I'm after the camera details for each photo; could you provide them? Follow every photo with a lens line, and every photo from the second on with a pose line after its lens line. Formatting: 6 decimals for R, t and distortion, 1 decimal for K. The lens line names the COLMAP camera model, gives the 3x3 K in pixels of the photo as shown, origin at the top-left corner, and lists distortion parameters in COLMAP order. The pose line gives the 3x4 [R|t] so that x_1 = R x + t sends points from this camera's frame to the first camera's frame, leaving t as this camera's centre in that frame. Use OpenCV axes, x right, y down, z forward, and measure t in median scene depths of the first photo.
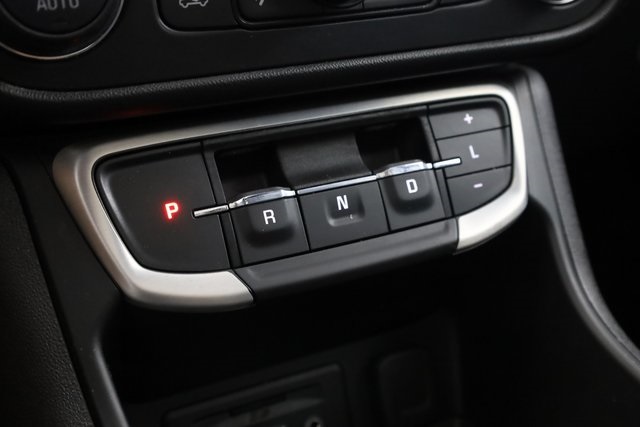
lens RADIAL K [[901.8, 0, 316.4], [0, 901.8, 247.4], [0, 0, 1]] dist [-0.006908, 0.000000]
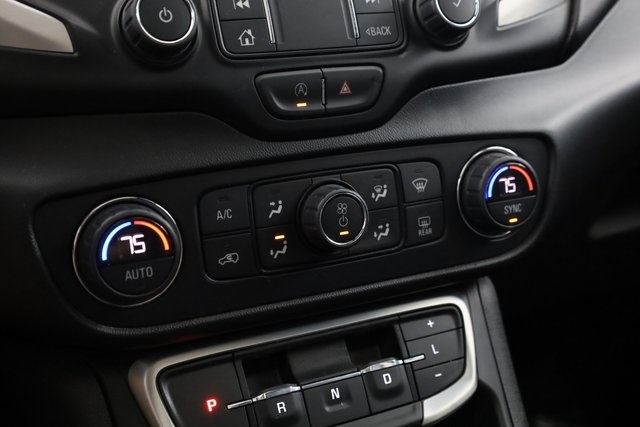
lens RADIAL K [[901.8, 0, 317.8], [0, 901.8, 213.2], [0, 0, 1]] dist [-0.006908, 0.000000]
pose [[0.999722, -0.008995, -0.021810, 0.033633], [0.005715, 0.989266, -0.146017, -0.117291], [0.022889, 0.145852, 0.989042, -0.379212]]
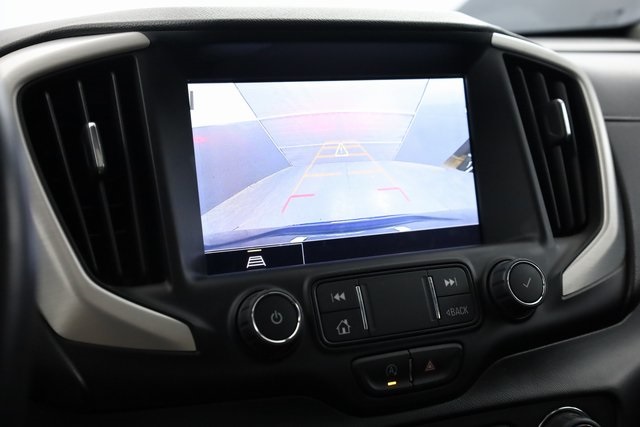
lens RADIAL K [[901.8, 0, 321.9], [0, 901.8, 216.6], [0, 0, 1]] dist [-0.006908, 0.000000]
pose [[0.997979, -0.025083, -0.058387, -0.035615], [0.006737, 0.955387, -0.295279, -0.286321], [0.063189, 0.294288, 0.953625, -0.580505]]
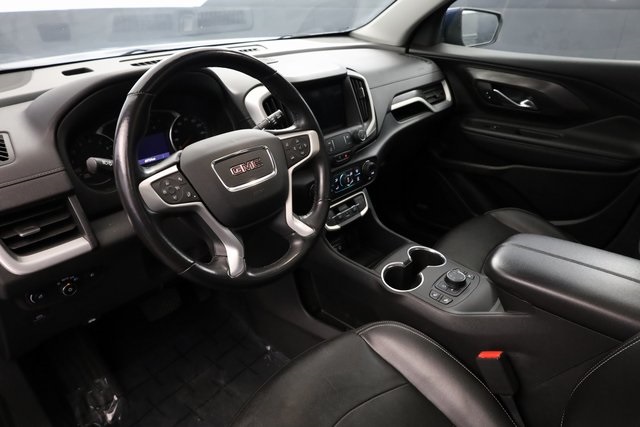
lens RADIAL K [[454.7, 0, 319.3], [0, 454.7, 214.3], [0, 0, 1]] dist [0.011754, -0.000974]
pose [[0.943804, -0.157505, 0.290562, -1.205370], [0.146690, 0.987434, 0.058781, -0.277376], [-0.296169, -0.012856, 0.955049, -2.340340]]
